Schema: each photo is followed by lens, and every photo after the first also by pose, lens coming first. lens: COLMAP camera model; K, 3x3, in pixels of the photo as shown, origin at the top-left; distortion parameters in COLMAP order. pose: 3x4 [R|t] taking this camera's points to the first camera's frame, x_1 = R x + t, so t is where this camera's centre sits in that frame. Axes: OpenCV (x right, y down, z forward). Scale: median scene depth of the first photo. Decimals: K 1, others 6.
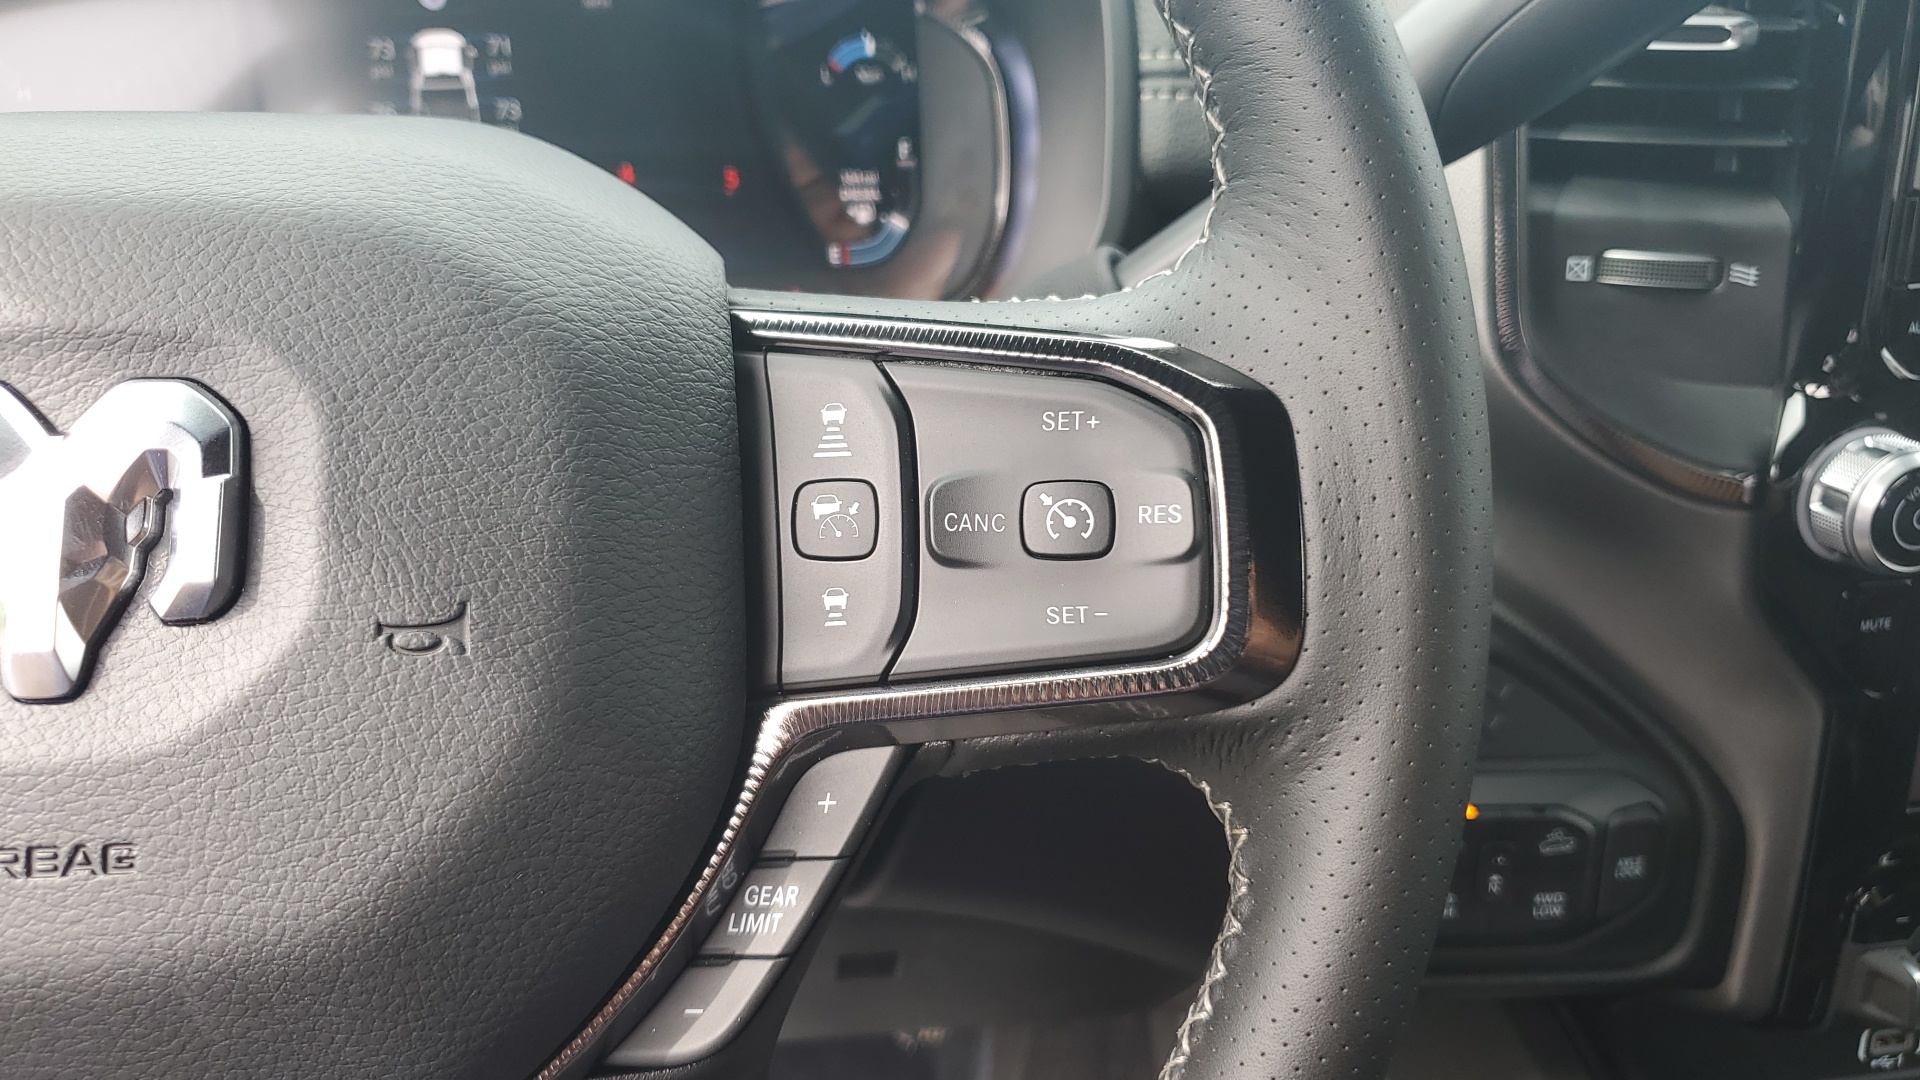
lens RADIAL K [[1479.1, 0, 955.9], [0, 1479.1, 529.7], [0, 0, 1]] dist [0.033826, -0.002455]
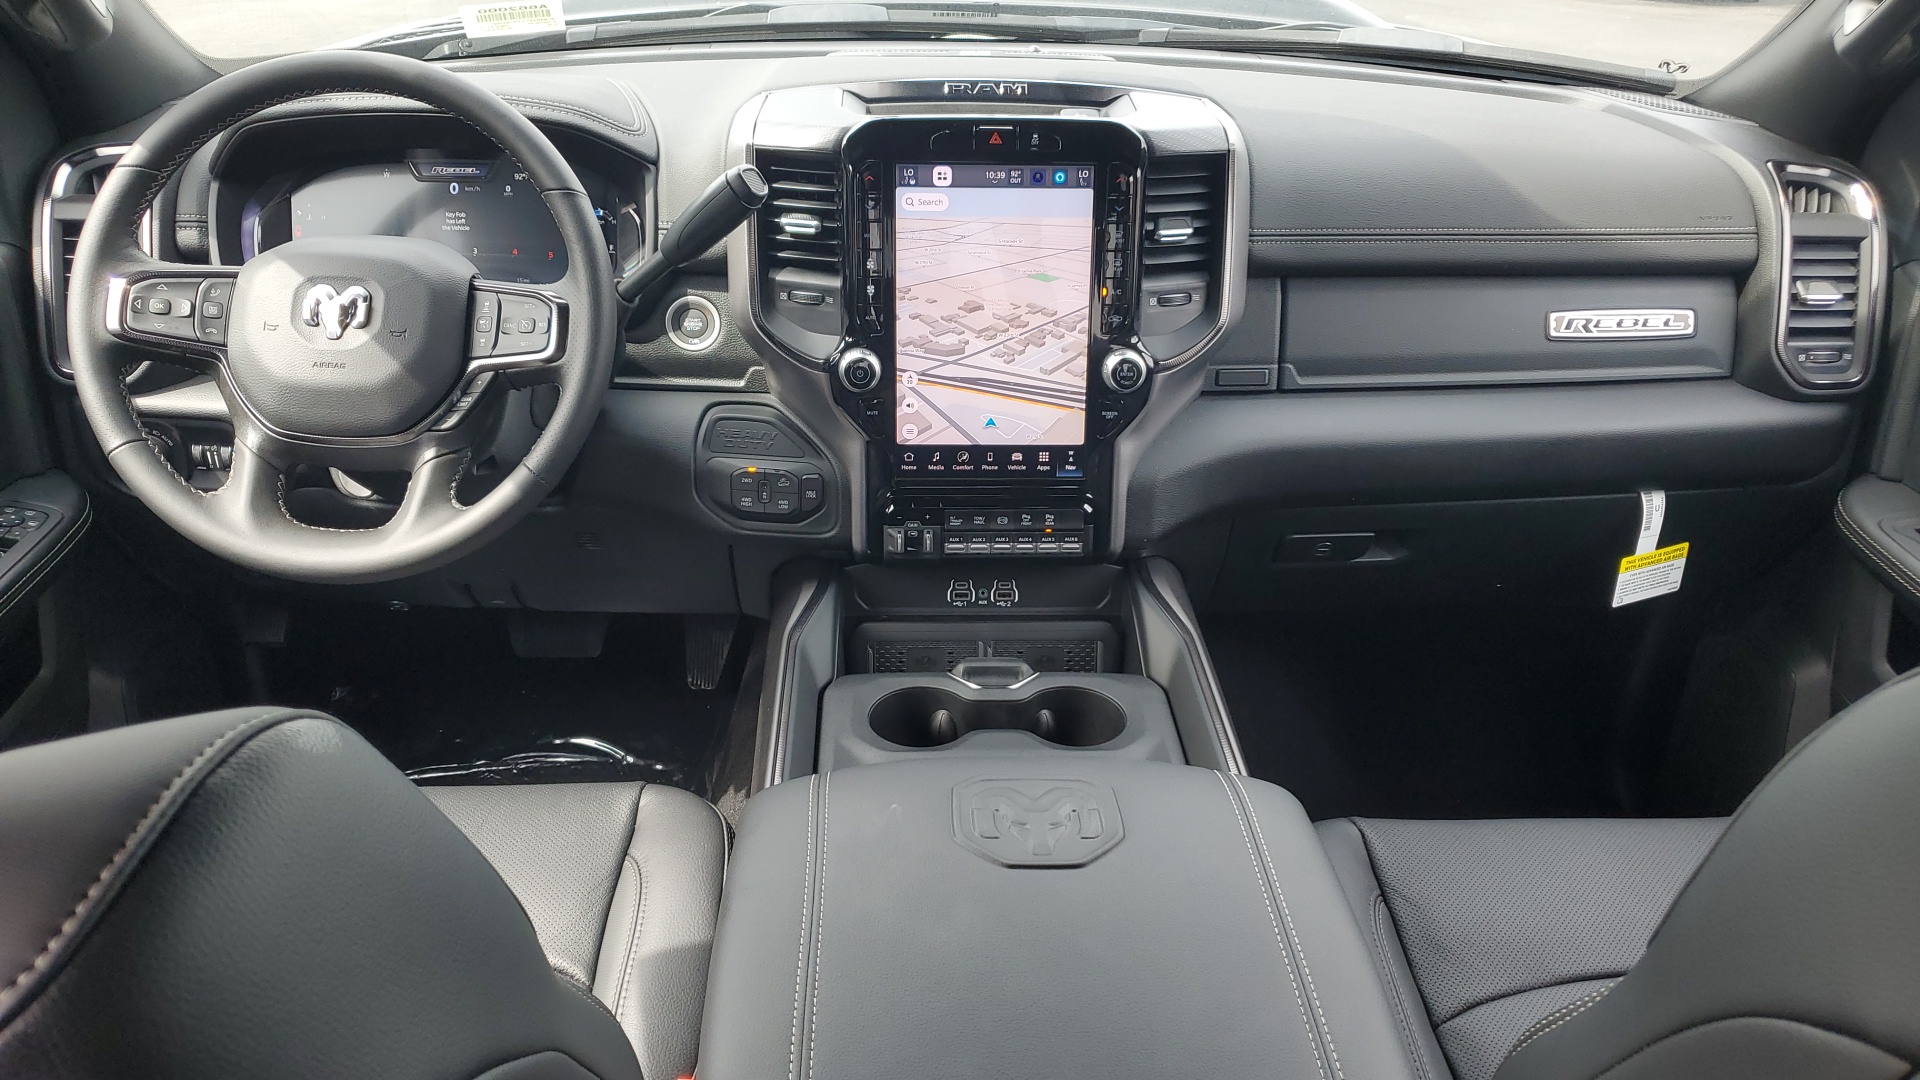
lens RADIAL K [[1479.1, 0, 963.9], [0, 1479.1, 548.6], [0, 0, 1]] dist [0.033826, -0.002455]
pose [[0.988523, 0.071026, -0.133334, 2.200990], [-0.076293, 0.996477, -0.034817, 0.786410], [0.130391, 0.044590, 0.990459, -3.645741]]
